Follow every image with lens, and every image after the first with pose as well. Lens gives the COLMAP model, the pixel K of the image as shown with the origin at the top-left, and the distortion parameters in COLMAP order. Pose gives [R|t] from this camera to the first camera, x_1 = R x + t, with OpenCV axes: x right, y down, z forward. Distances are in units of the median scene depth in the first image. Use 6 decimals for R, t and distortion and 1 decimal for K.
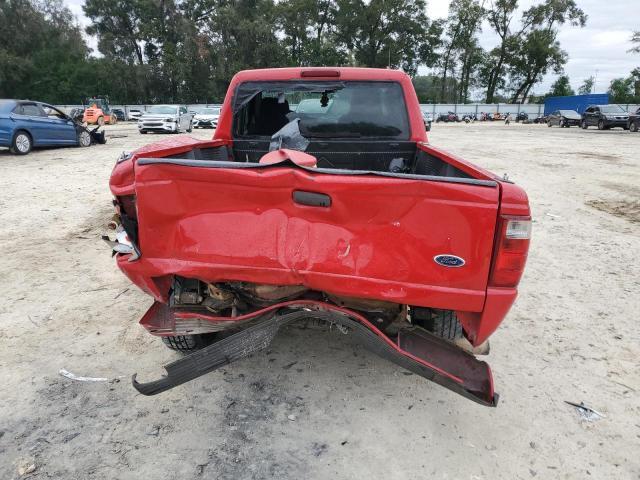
lens RADIAL K [[512.4, 0, 319.2], [0, 512.4, 240.5], [0, 0, 1]] dist [0.031972, -0.003807]
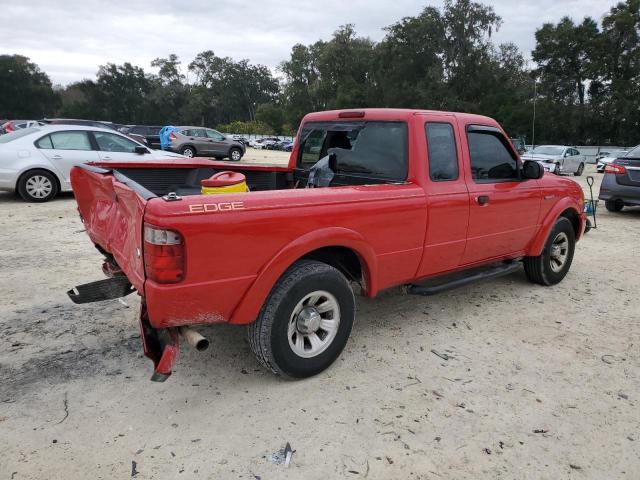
lens RADIAL K [[523.5, 0, 309.7], [0, 523.5, 239.4], [0, 0, 1]] dist [0.032913, 0.001046]
pose [[0.645151, 0.166297, -0.745738, 0.108208], [-0.225482, 0.973996, 0.022130, -0.008733], [0.730026, 0.153873, 0.665871, 0.028653]]
